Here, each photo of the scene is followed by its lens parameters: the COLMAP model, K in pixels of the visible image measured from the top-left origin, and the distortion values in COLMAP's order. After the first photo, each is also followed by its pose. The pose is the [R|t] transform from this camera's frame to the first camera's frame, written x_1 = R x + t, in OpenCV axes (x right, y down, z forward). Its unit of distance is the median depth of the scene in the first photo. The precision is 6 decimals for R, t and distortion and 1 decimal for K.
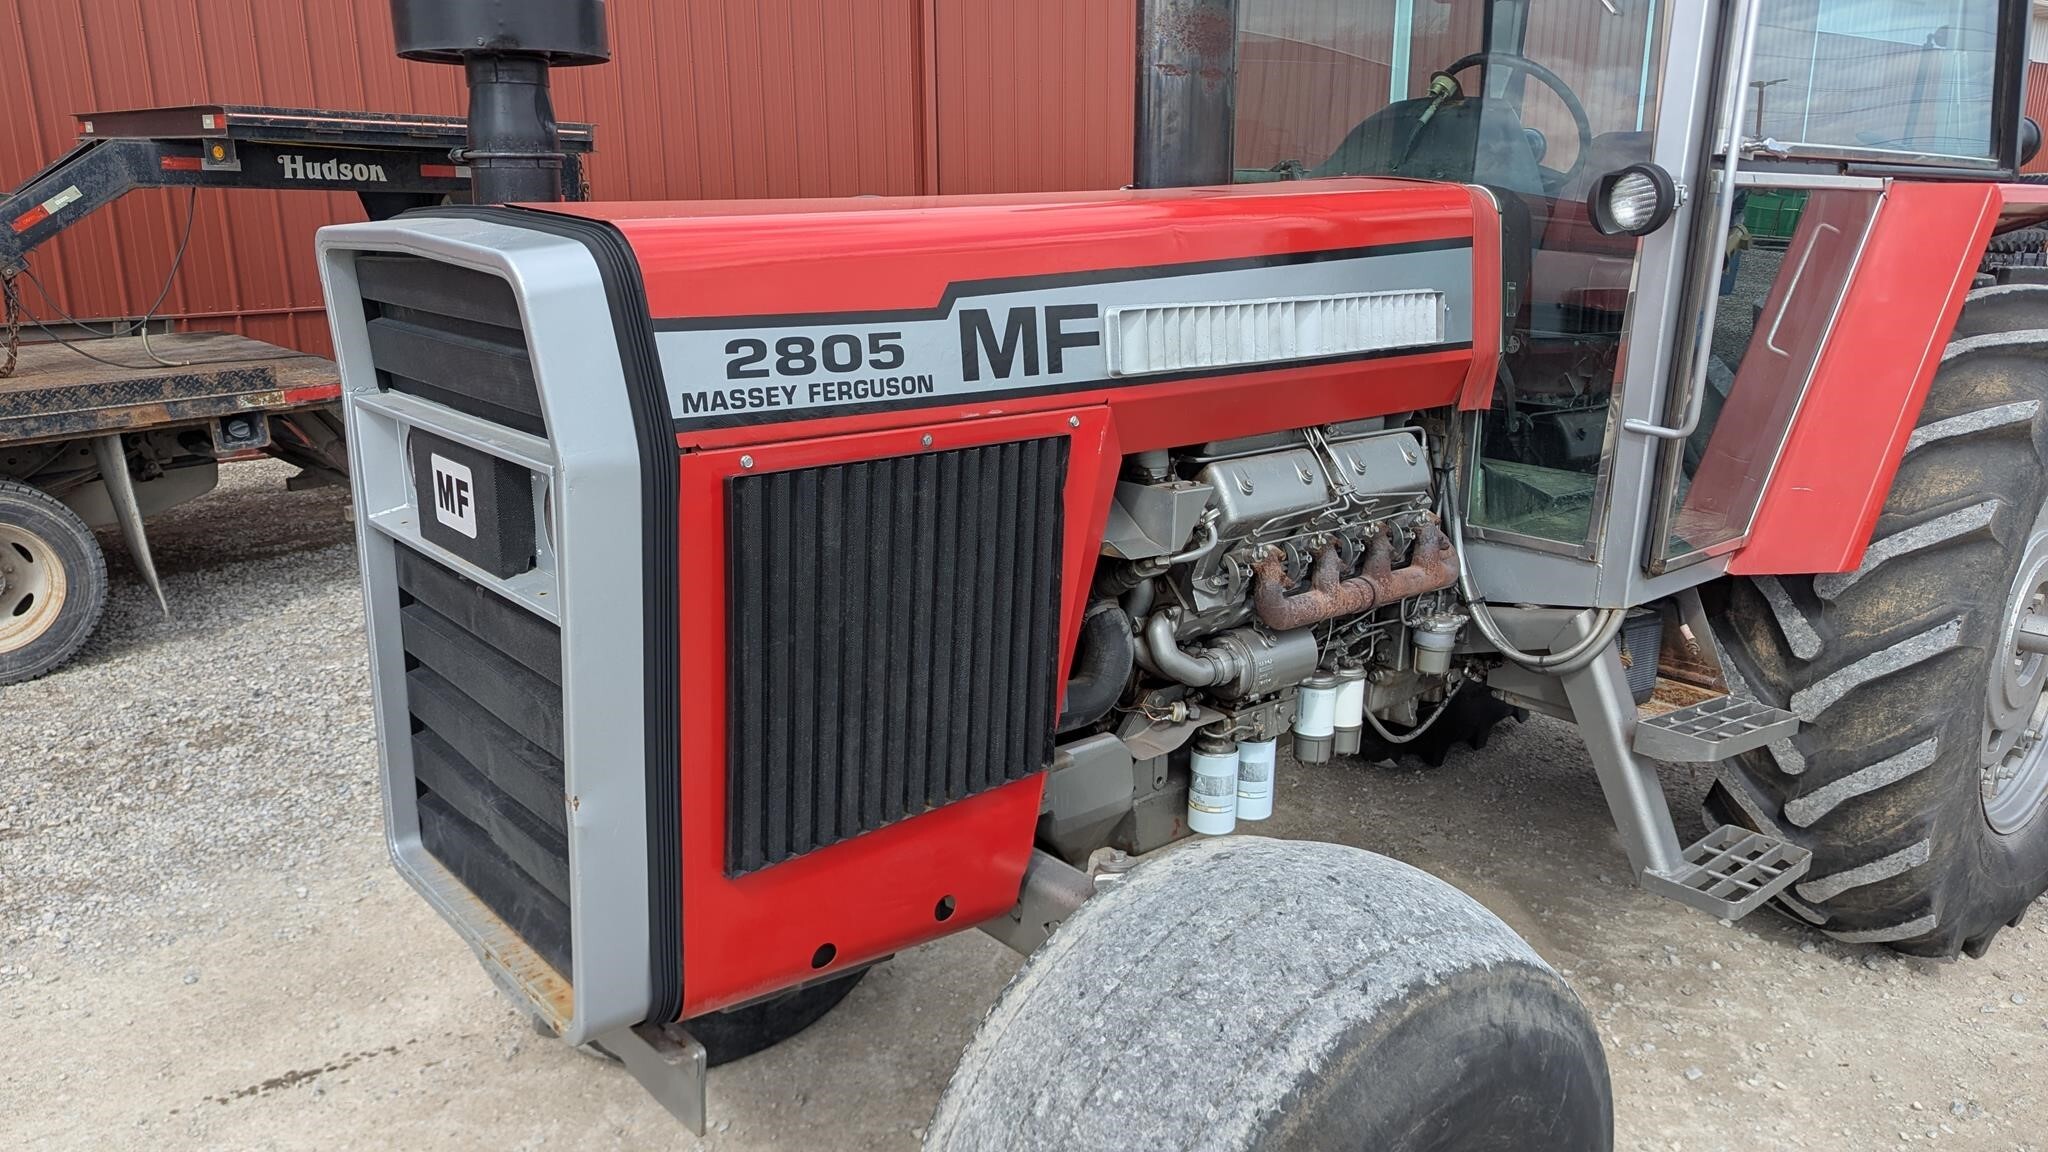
lens RADIAL K [[1463.2, 0, 1069.4], [0, 1463.2, 564.9], [0, 0, 1]] dist [0.065378, -0.064222]
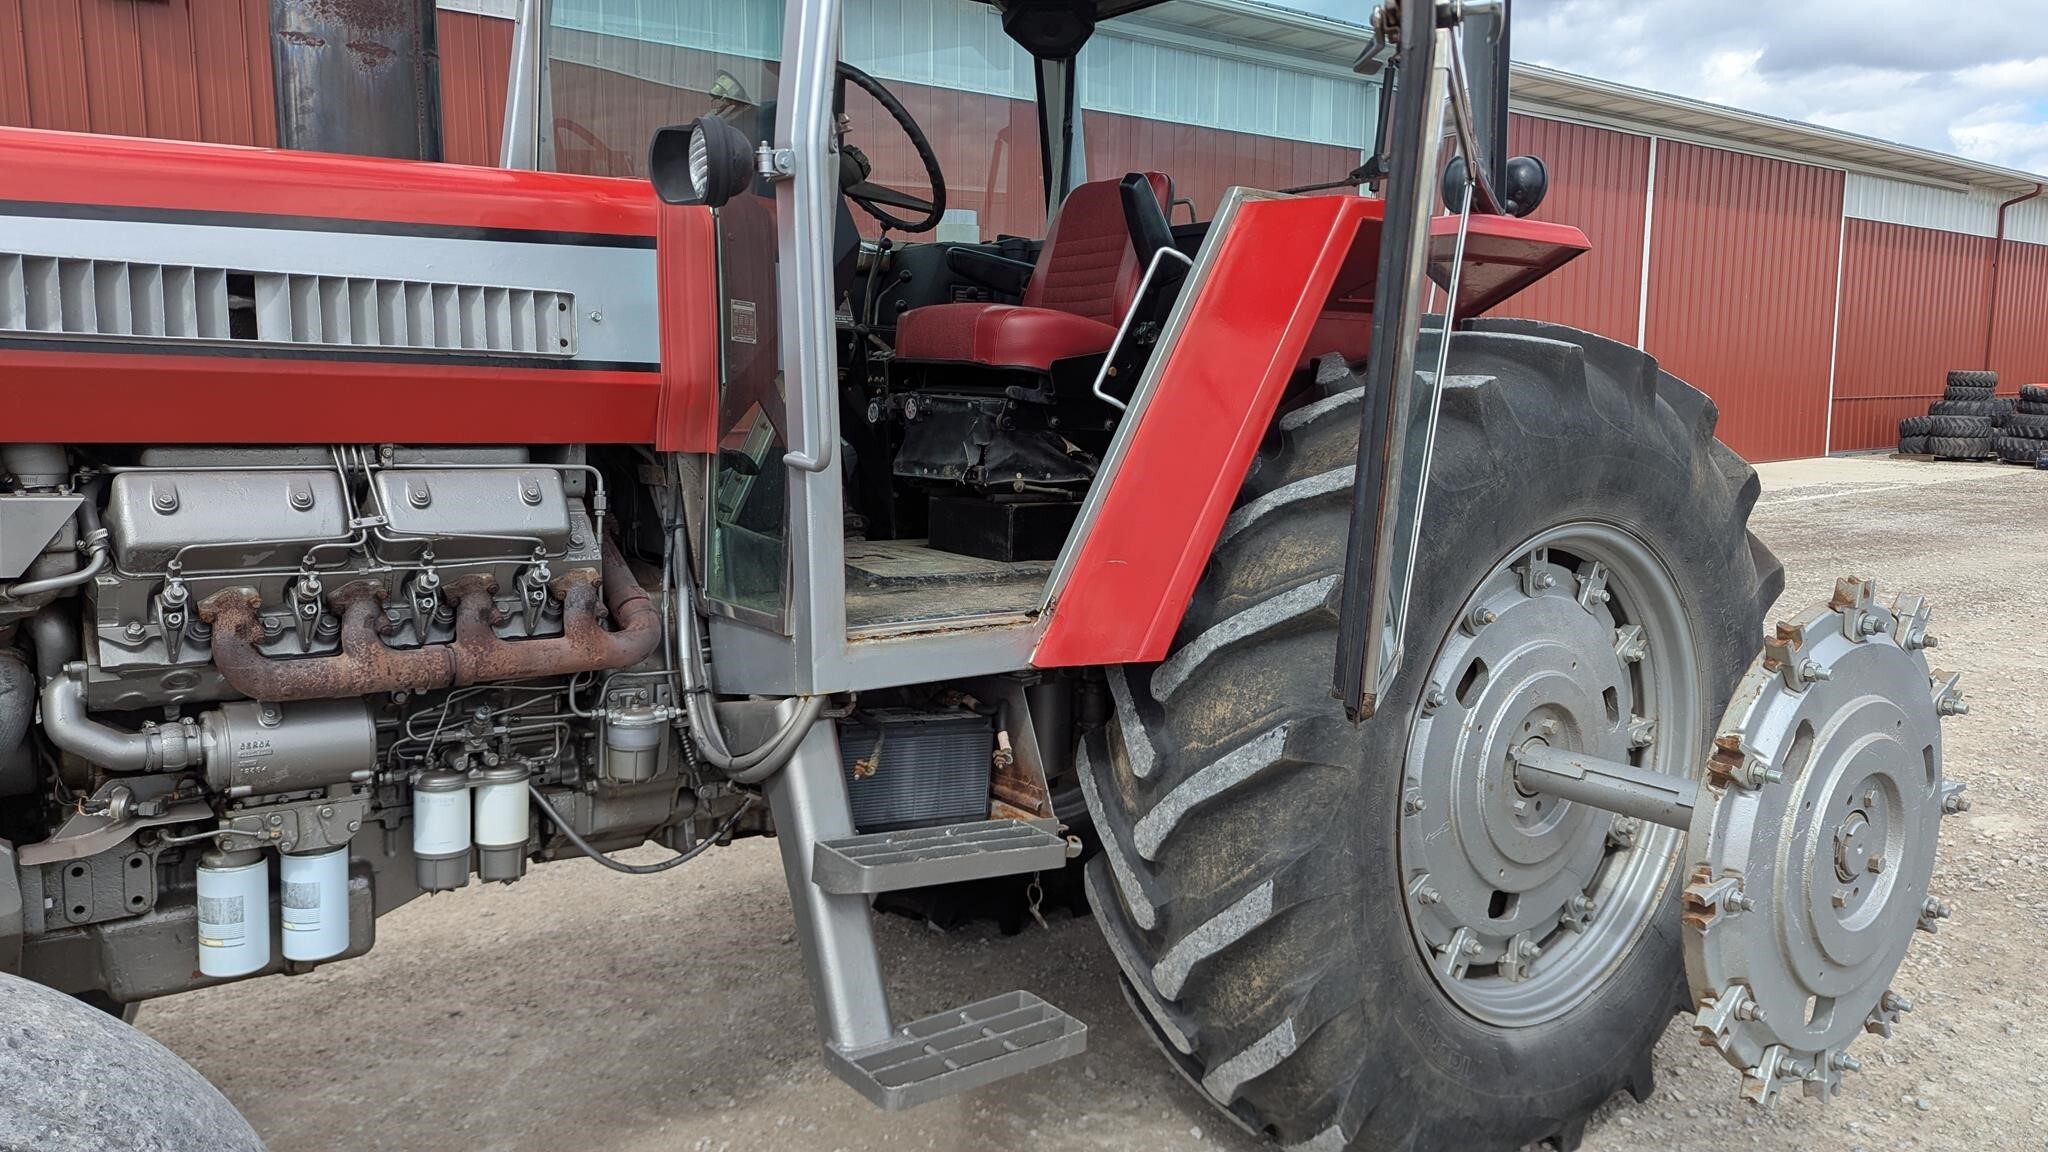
lens RADIAL K [[1463.2, 0, 1069.4], [0, 1463.2, 564.9], [0, 0, 1]] dist [0.065378, -0.064222]
pose [[0.997630, 0.015783, -0.066977, 0.522809], [-0.024383, 0.991267, -0.129594, 0.054557], [0.064347, 0.130920, 0.989303, 0.213198]]
